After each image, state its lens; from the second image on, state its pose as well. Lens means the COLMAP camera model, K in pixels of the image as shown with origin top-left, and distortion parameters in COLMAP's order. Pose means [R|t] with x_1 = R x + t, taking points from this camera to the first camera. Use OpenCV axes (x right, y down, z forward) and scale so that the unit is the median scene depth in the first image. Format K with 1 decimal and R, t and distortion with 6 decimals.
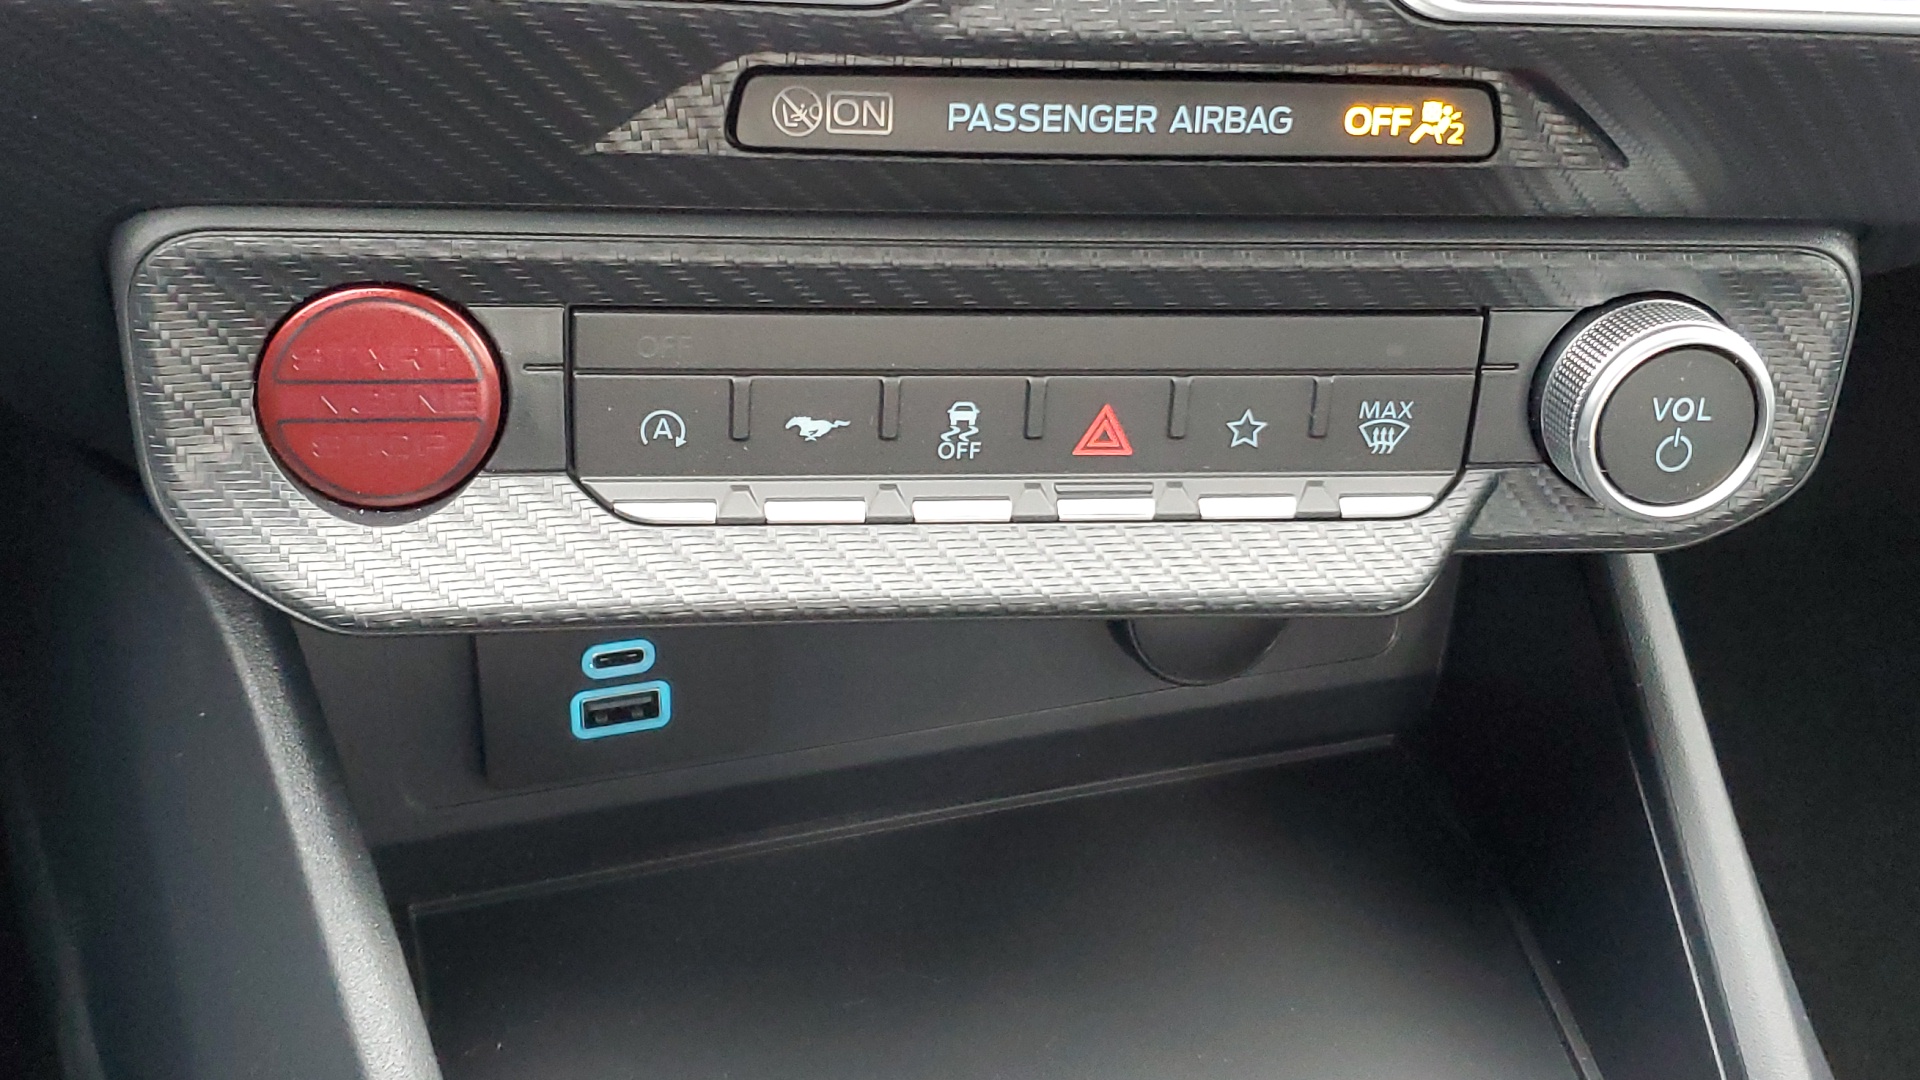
lens RADIAL K [[2198.7, 0, 945.3], [0, 2198.7, 480.6], [0, 0, 1]] dist [0.223863, -0.785201]
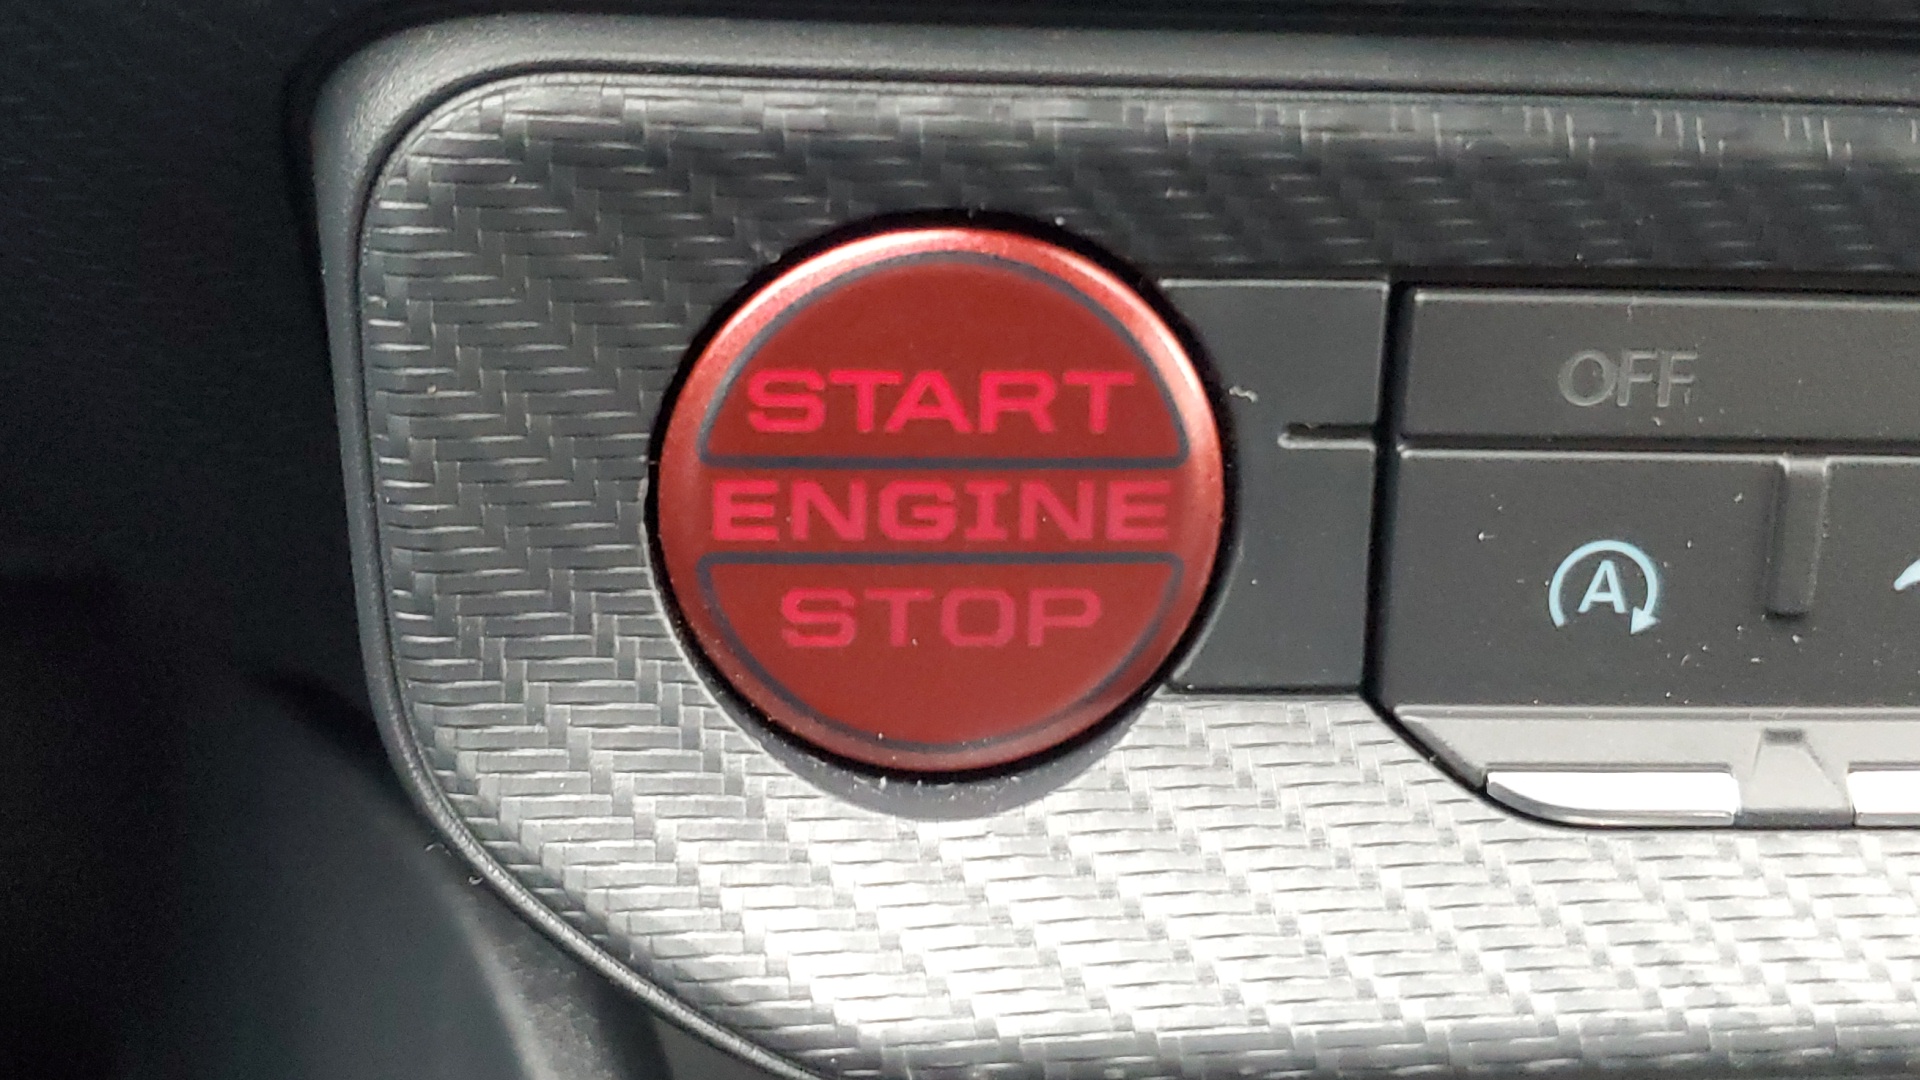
lens RADIAL K [[2198.7, 0, 945.3], [0, 2198.7, 480.6], [0, 0, 1]] dist [0.223863, -0.785201]
pose [[0.996072, -0.002182, -0.088525, -0.215654], [-0.008998, 0.992029, -0.125691, 0.009778], [0.088094, 0.125994, 0.988112, 0.591347]]
